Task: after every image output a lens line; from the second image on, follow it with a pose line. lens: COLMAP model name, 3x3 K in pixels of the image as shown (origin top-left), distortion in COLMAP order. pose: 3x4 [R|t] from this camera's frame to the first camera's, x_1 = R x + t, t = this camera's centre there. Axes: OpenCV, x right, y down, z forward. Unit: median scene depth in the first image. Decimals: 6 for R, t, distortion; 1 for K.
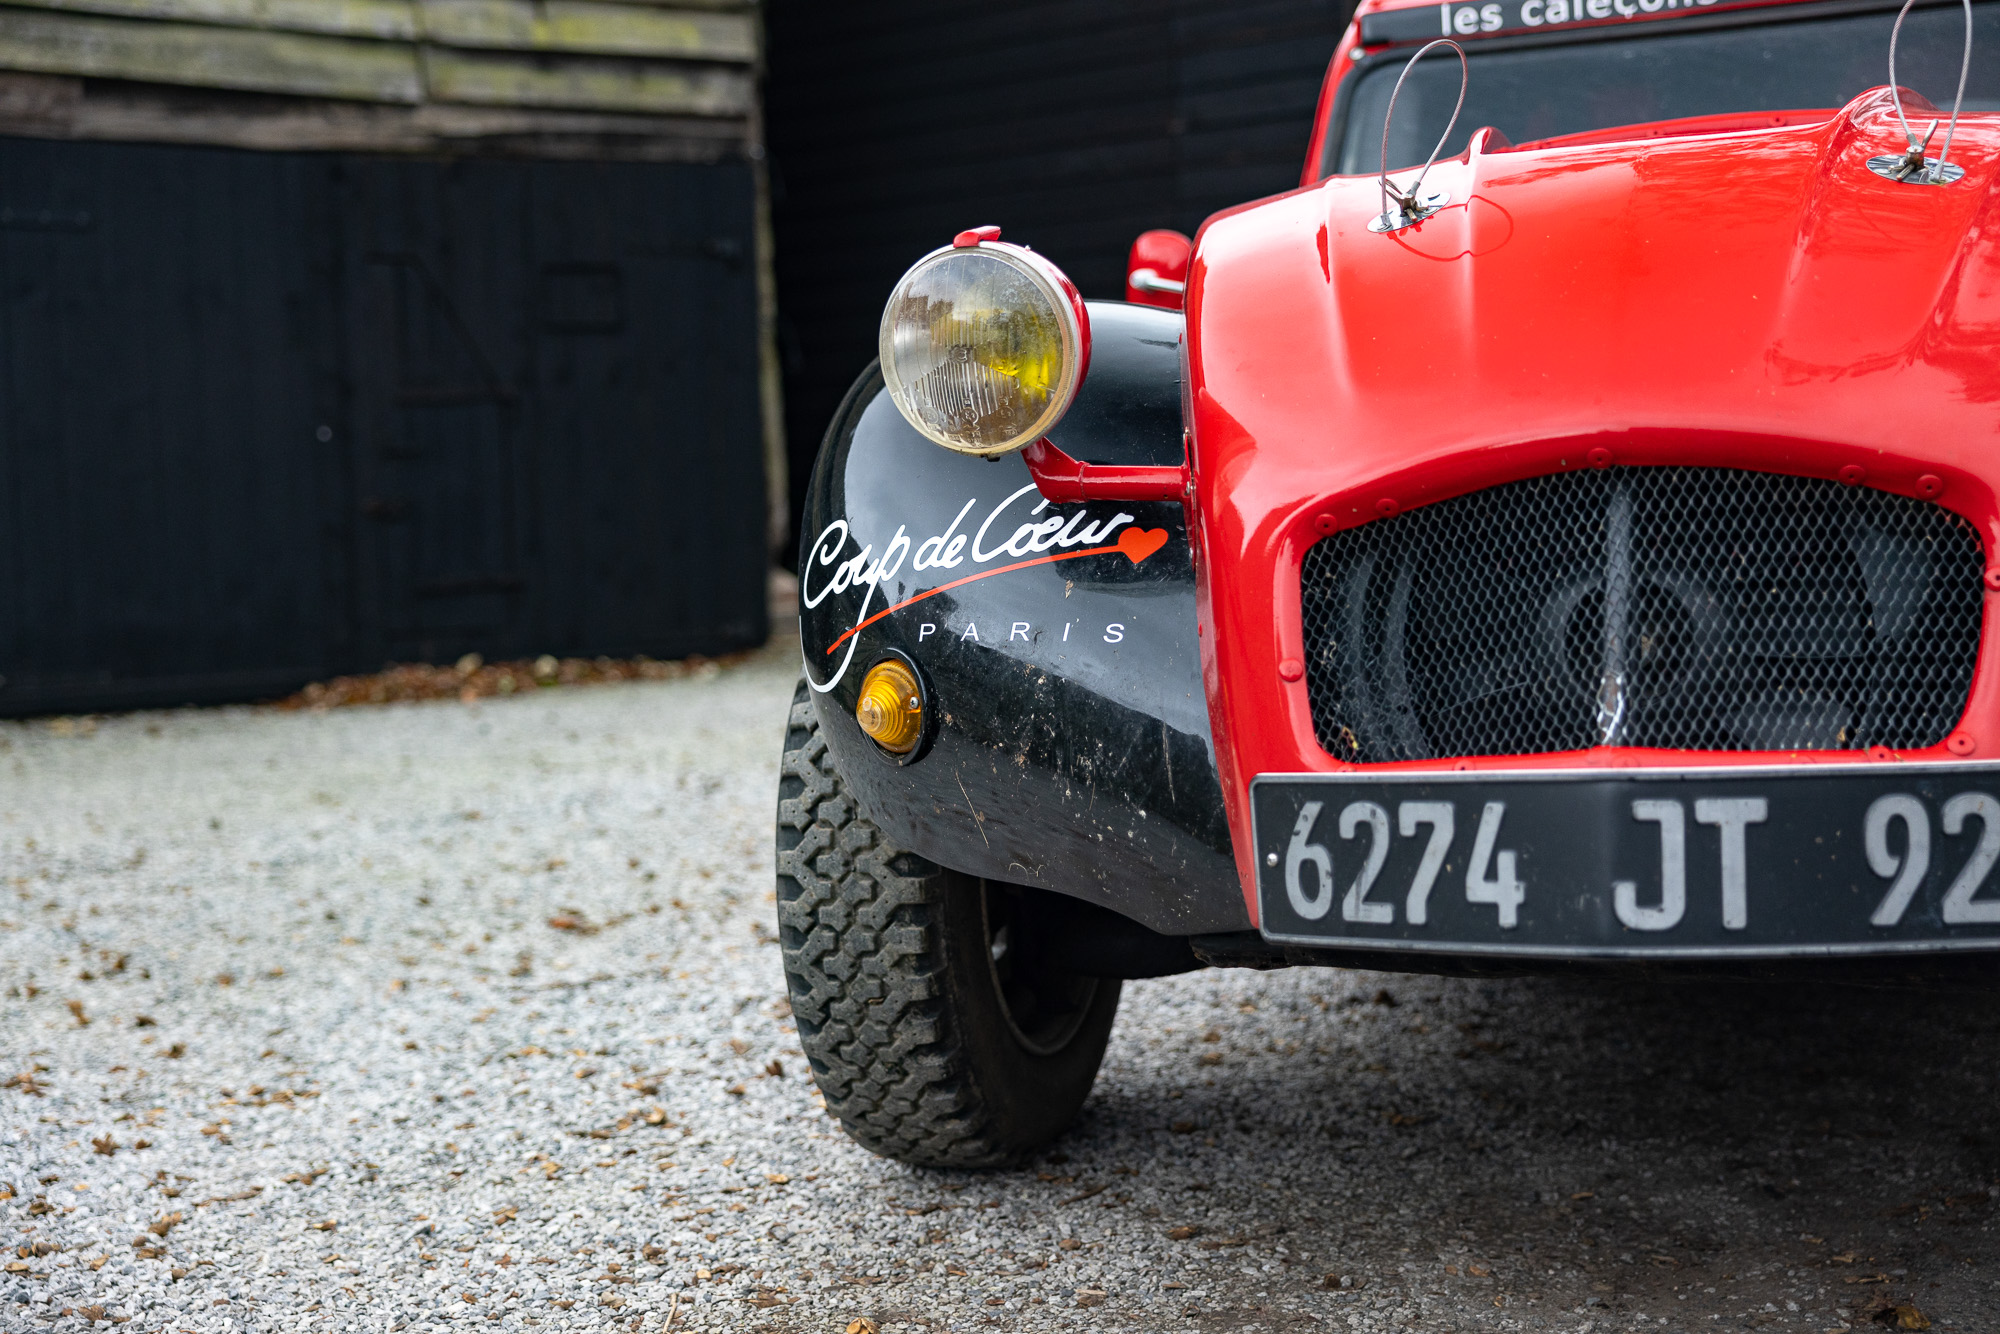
lens RADIAL K [[2604.7, 0, 1000.0], [0, 2604.7, 667.0], [0, 0, 1]] dist [0.020561, -0.014447]
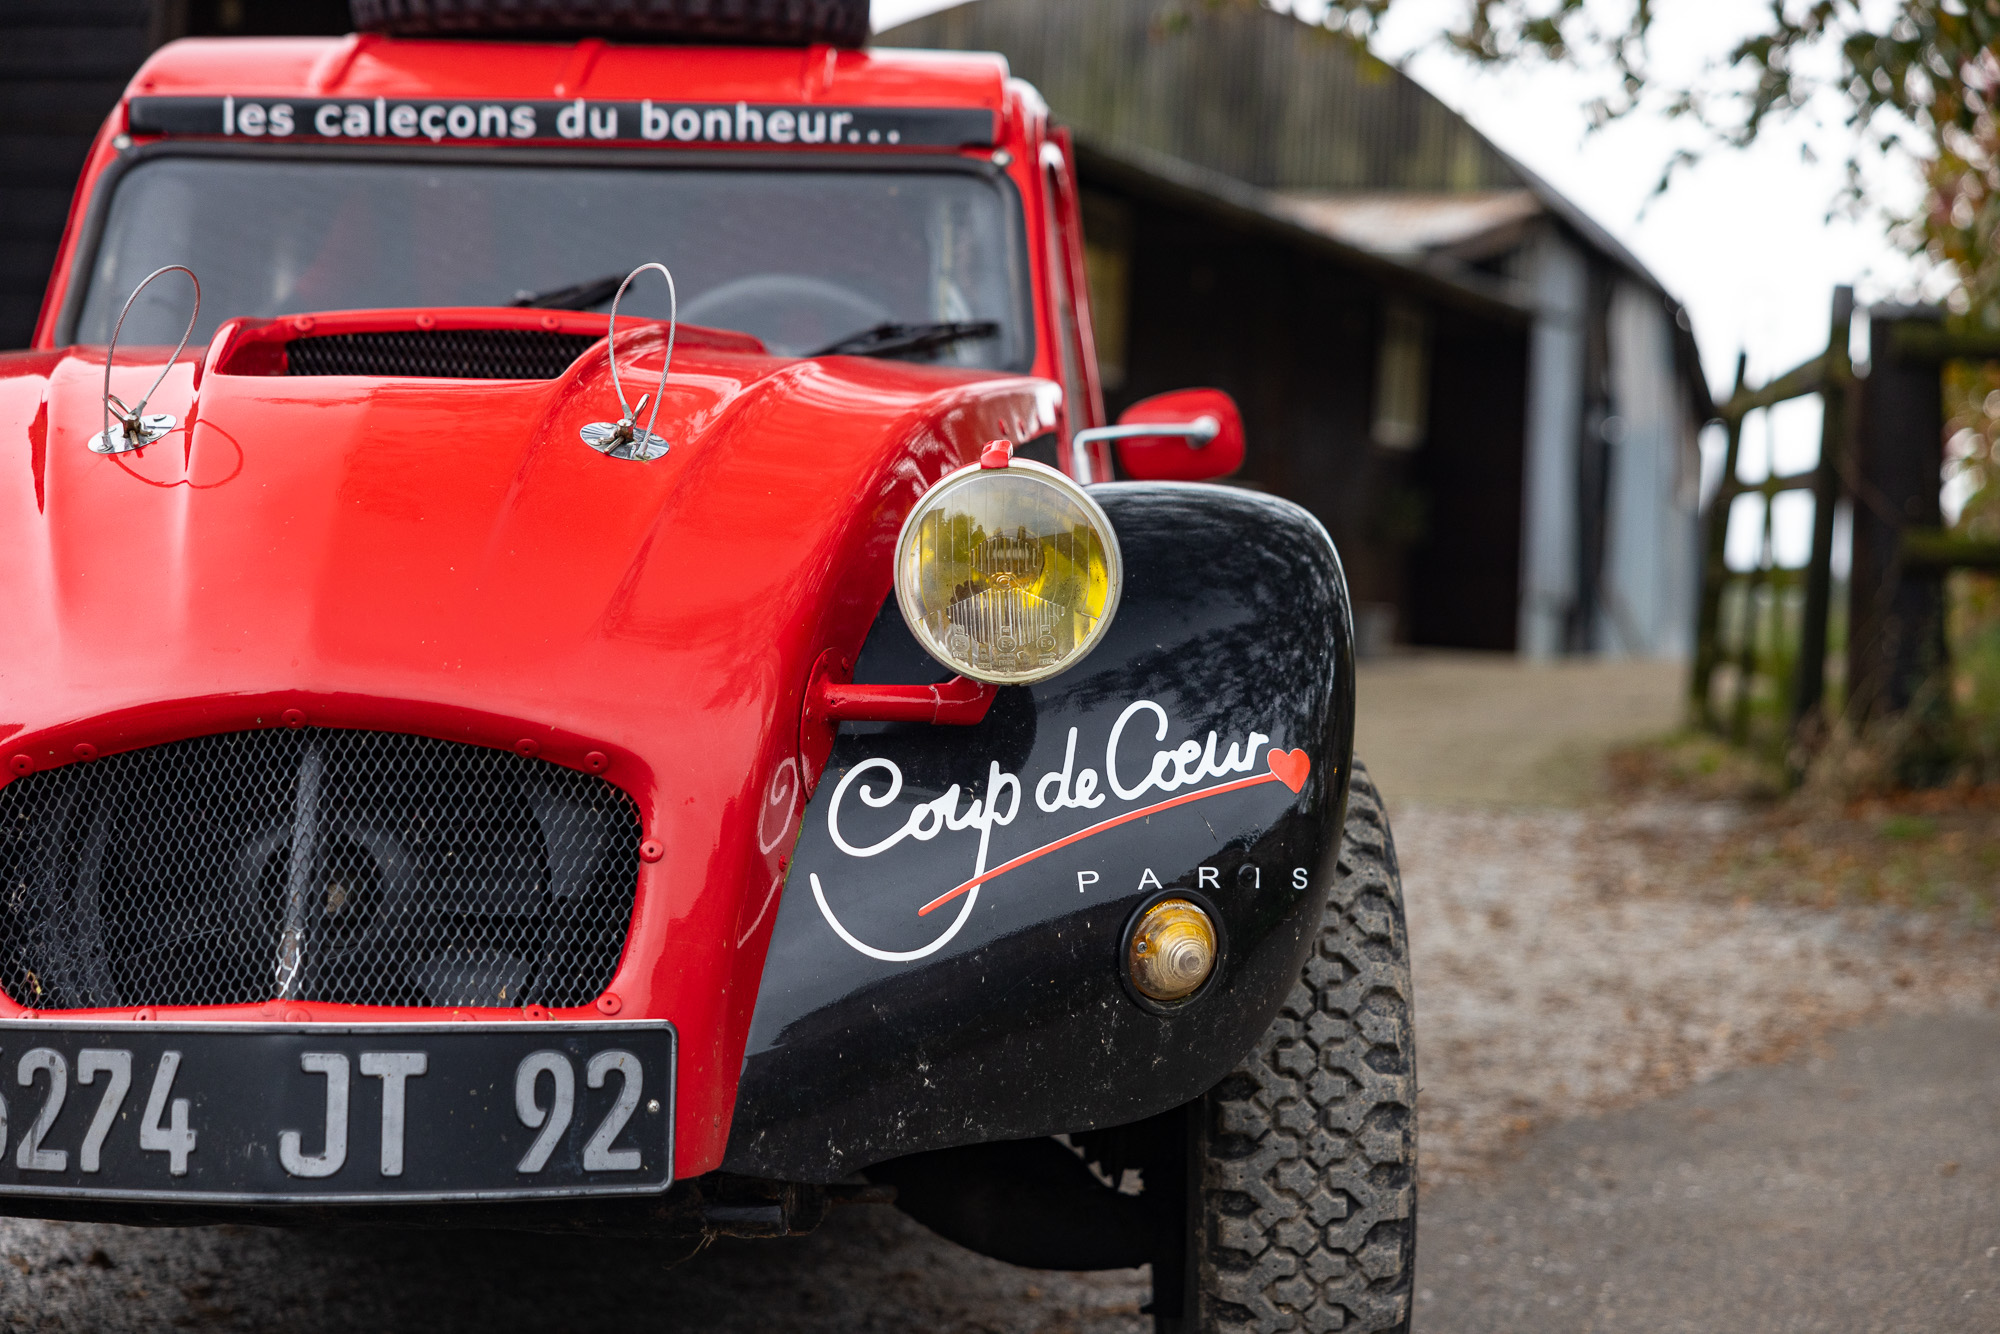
lens RADIAL K [[3819.4, 0, 1000.0], [0, 3819.4, 667.0], [0, 0, 1]] dist [0.063904, 0.001222]
pose [[0.938223, 0.049358, 0.342493, -0.028493], [-0.038197, 0.998499, -0.039262, -0.051933], [-0.343917, 0.023754, 0.938700, -0.526544]]
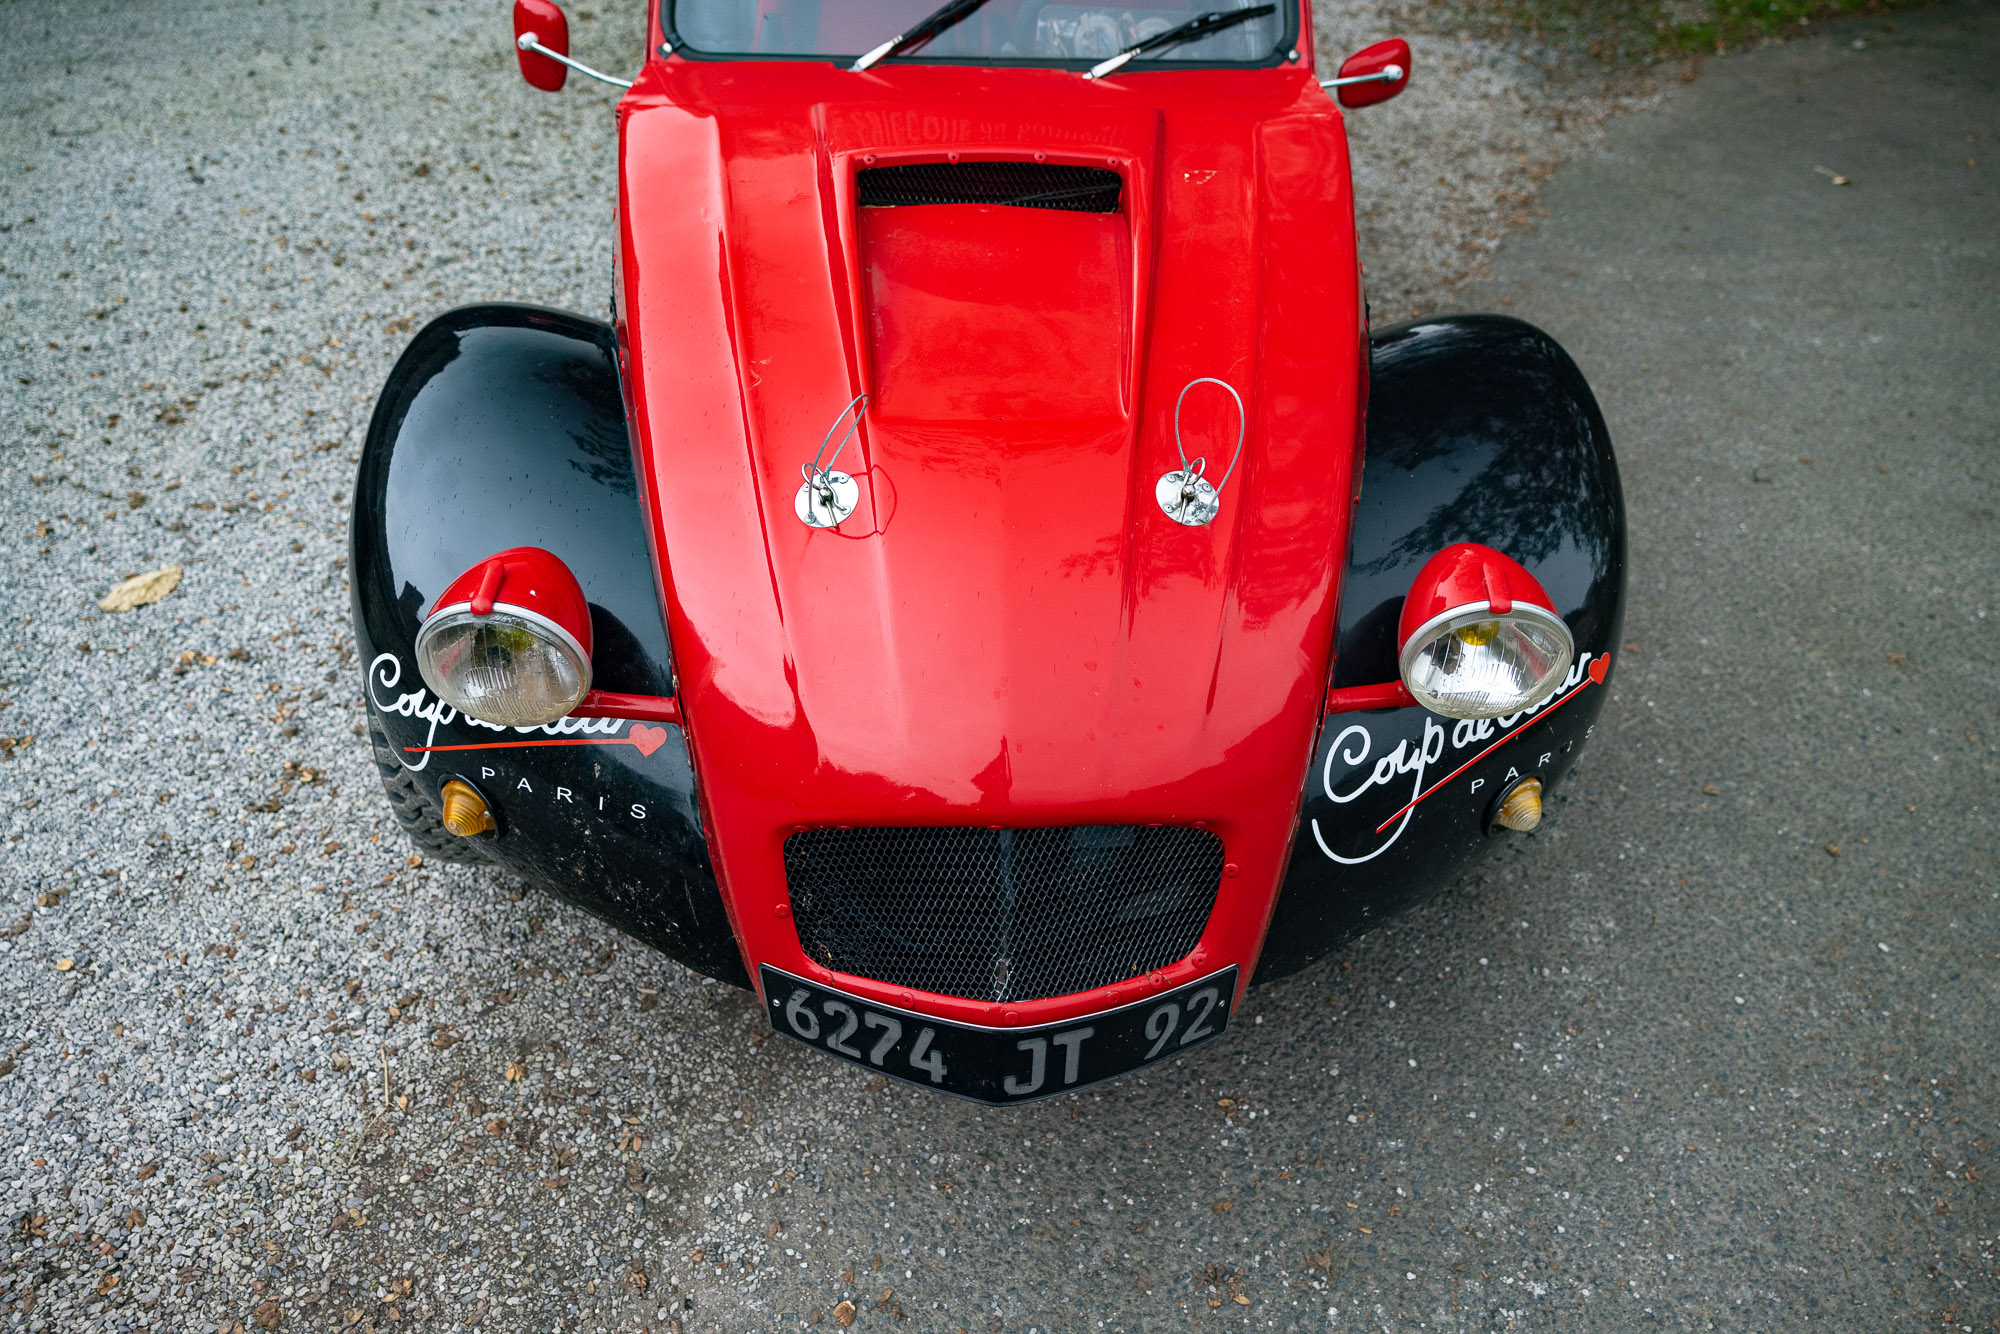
lens RADIAL K [[1345.6, 0, 1000.0], [0, 1345.6, 667.0], [0, 0, 1]] dist [0.015795, 0.000829]
pose [[0.931701, -0.177688, 0.316797, 0.010260], [-0.044551, 0.809686, 0.585169, -0.595638], [-0.360484, -0.559316, 0.746469, 0.490693]]
